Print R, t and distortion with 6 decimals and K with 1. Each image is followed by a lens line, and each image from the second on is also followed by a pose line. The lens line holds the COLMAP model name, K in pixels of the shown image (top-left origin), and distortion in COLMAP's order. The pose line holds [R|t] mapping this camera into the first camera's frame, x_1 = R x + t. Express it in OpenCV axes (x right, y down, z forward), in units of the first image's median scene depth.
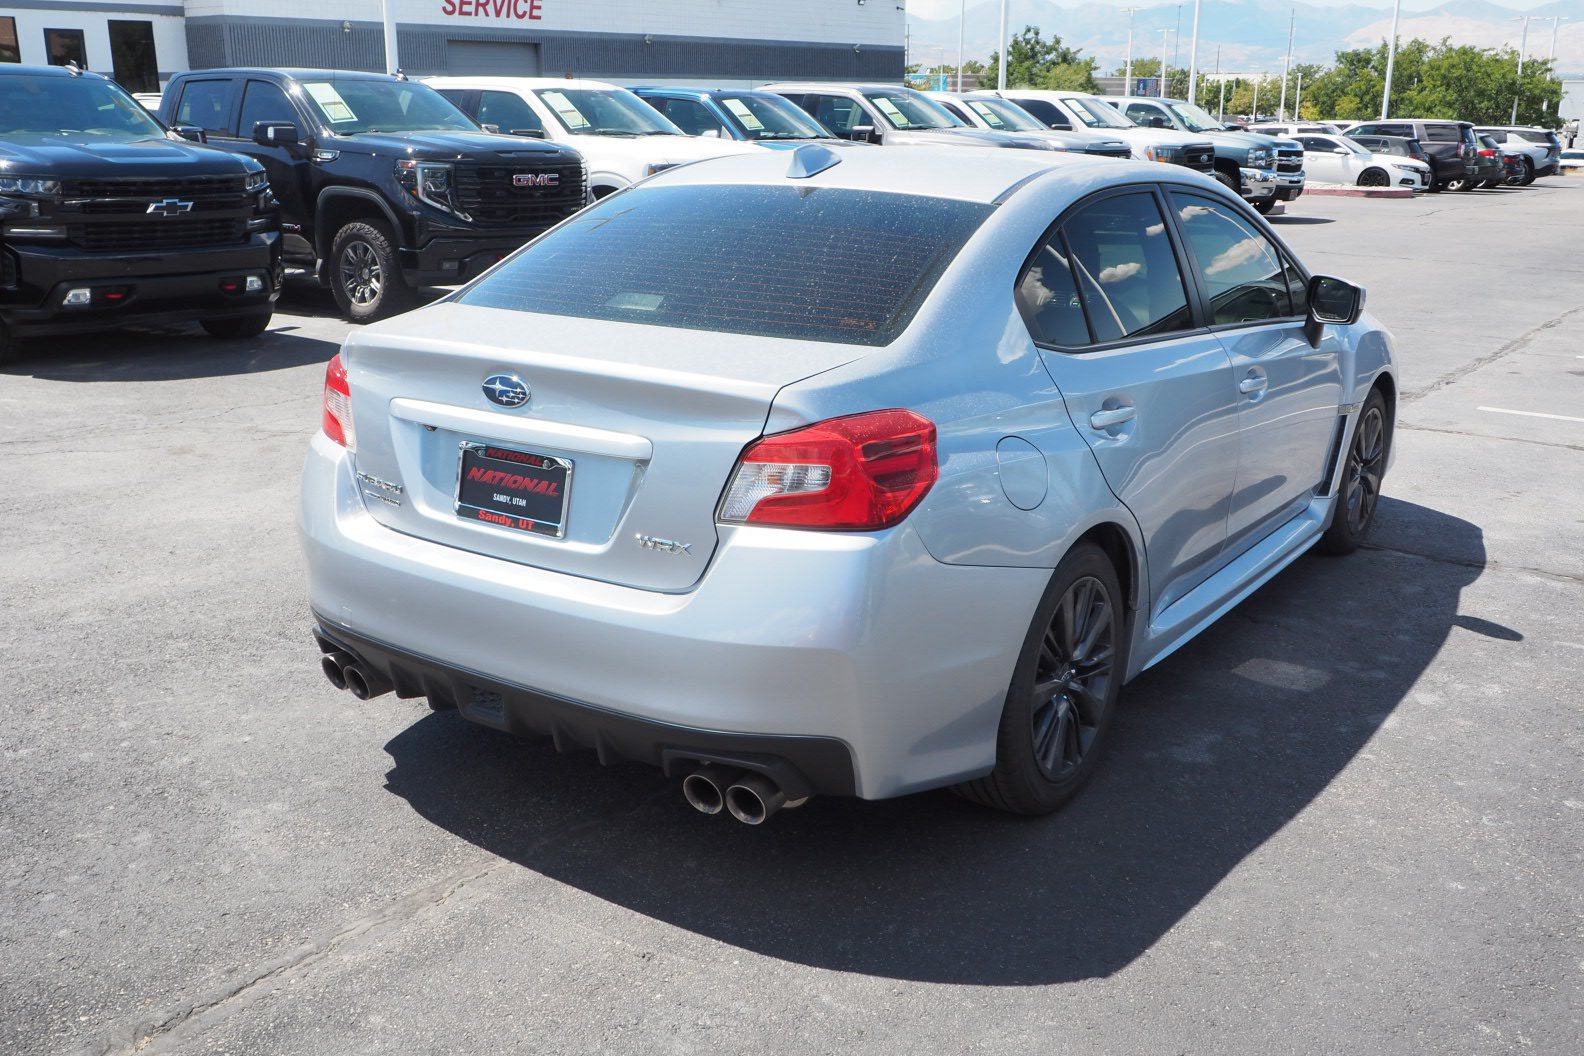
lens RADIAL K [[1480.1, 0, 790.0], [0, 1480.1, 526.1], [0, 0, 1]] dist [-0.007199, 0.000000]
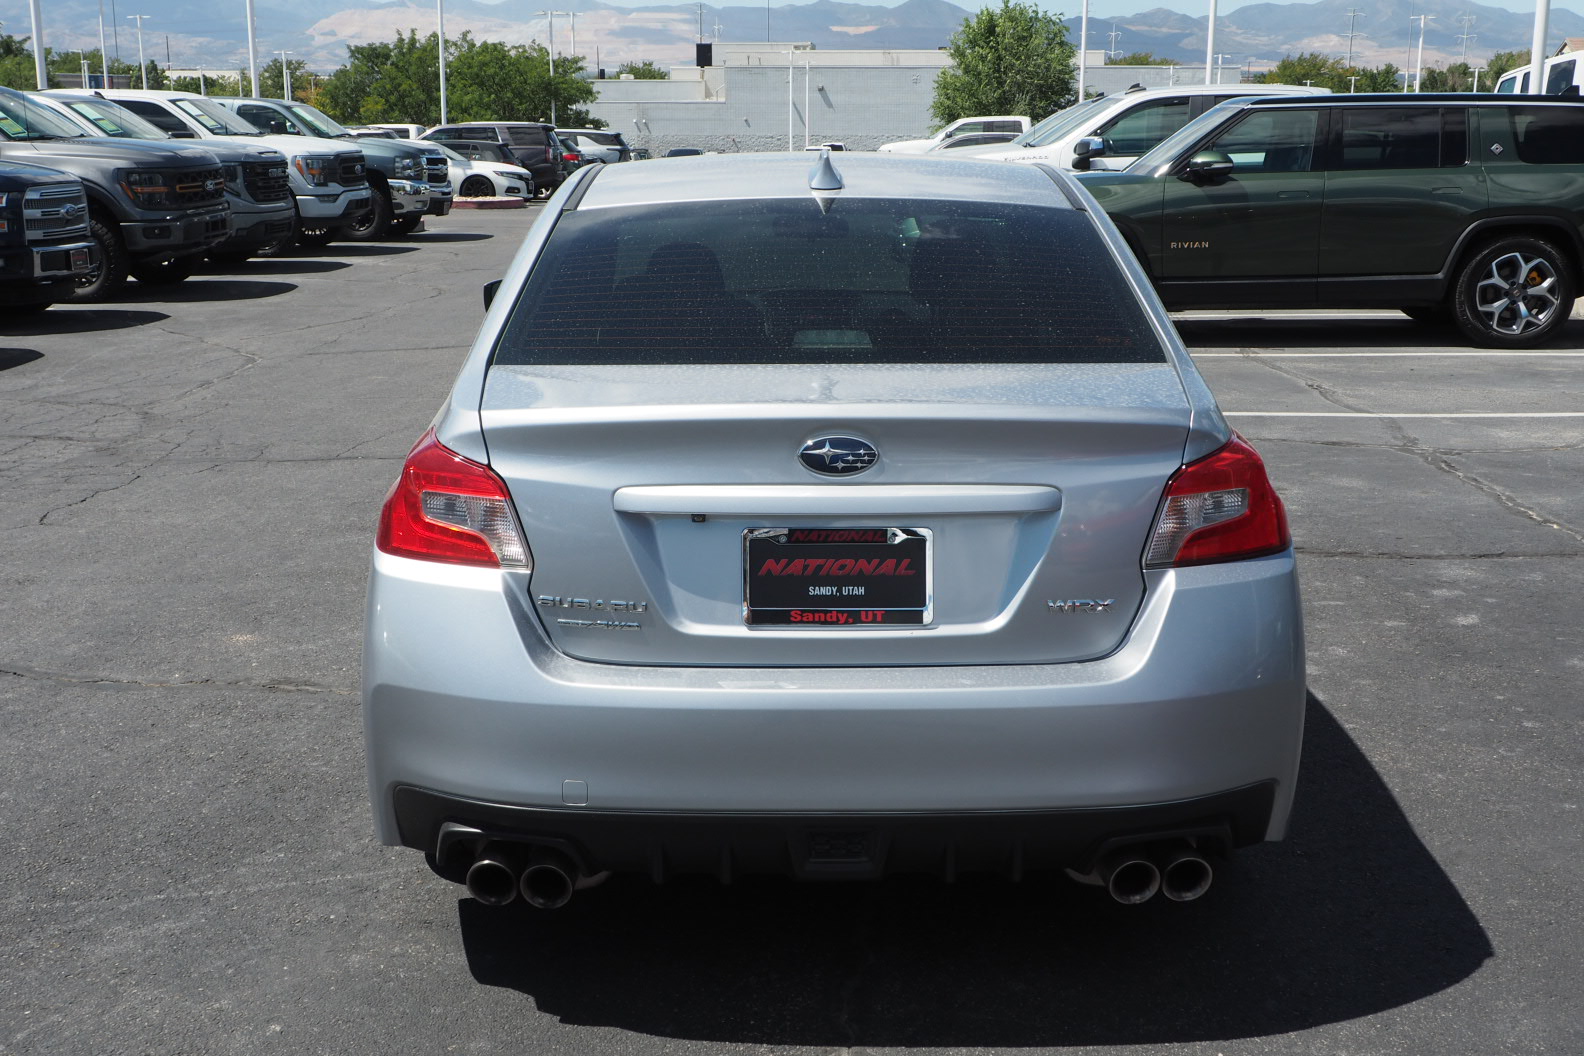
lens RADIAL K [[1792.0, 0, 793.1], [0, 1792.0, 524.0], [0, 0, 1]] dist [-0.006345, 0.000000]
pose [[0.813085, -0.133836, 0.566552, -0.117033], [0.161327, 0.986900, 0.001606, -0.009130], [-0.559345, 0.090094, 0.824024, 0.032713]]
